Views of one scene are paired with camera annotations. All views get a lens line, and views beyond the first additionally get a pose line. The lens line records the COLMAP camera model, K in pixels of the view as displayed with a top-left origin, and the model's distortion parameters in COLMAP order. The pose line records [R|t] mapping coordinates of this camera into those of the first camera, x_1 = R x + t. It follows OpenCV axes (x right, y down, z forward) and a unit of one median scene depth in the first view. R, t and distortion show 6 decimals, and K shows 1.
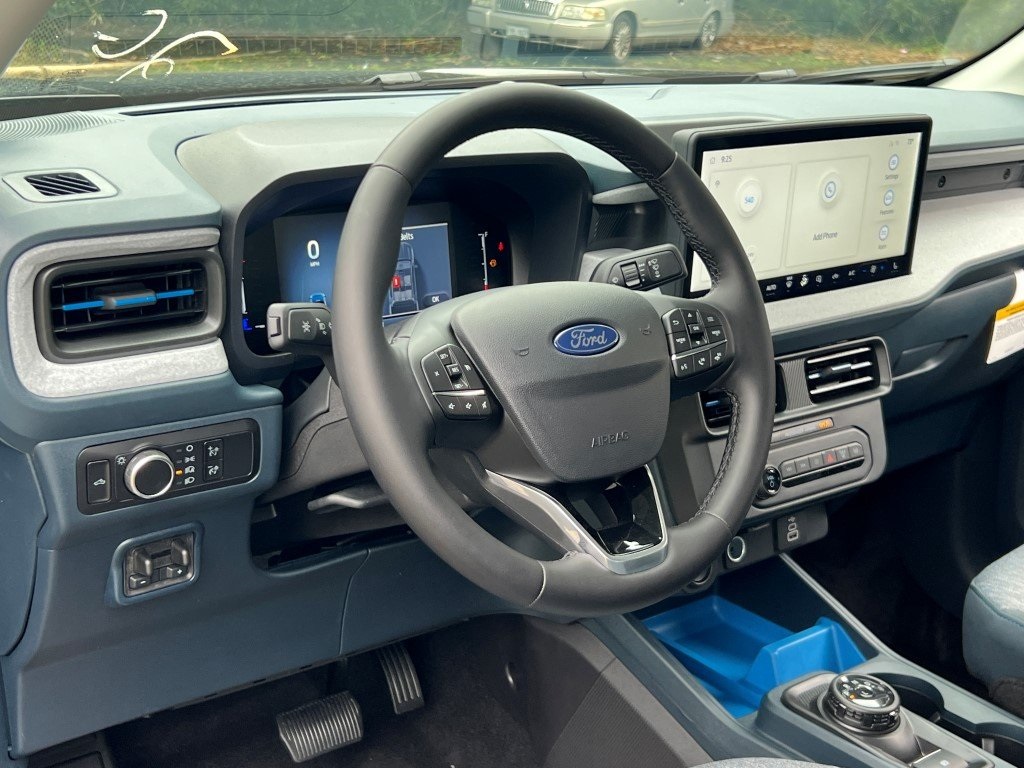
lens RADIAL K [[1349.3, 0, 513.4], [0, 1349.3, 376.9], [0, 0, 1]] dist [0.115938, 0.000000]
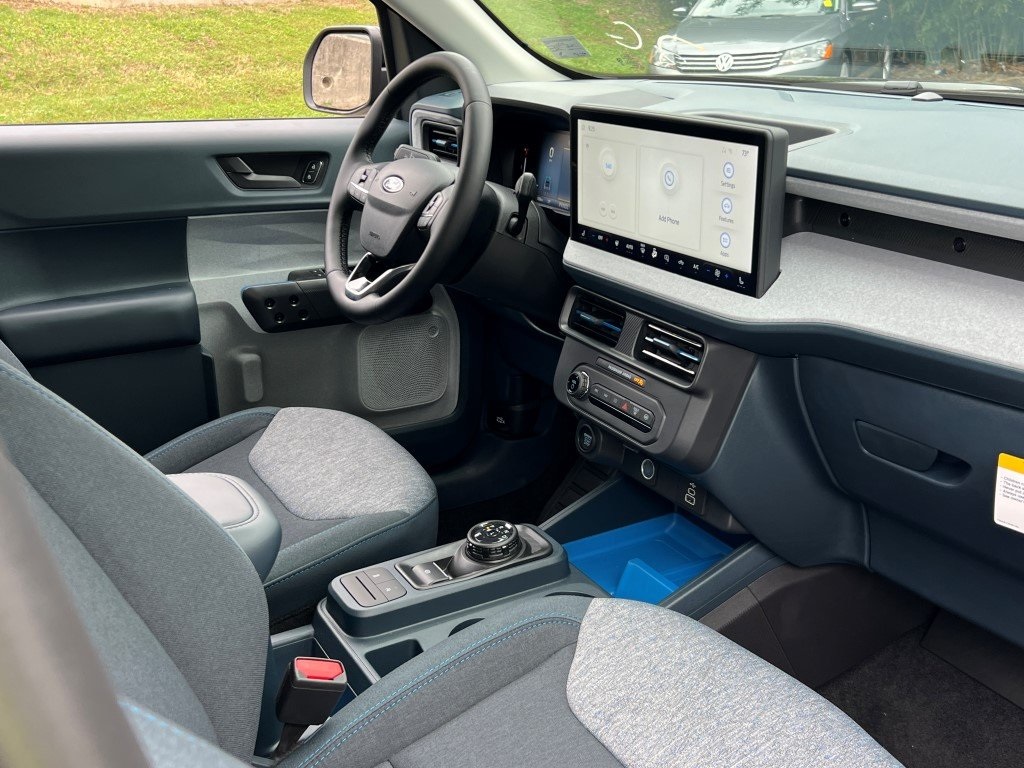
lens RADIAL K [[1047.3, 0, 511.6], [0, 1047.3, 386.9], [0, 0, 1]] dist [0.015167, 0.000000]
pose [[-0.156086, 0.309313, -0.938063, 1.285616], [-0.279078, 0.897198, 0.342275, -0.279266], [0.947498, 0.315217, -0.053717, 1.123195]]
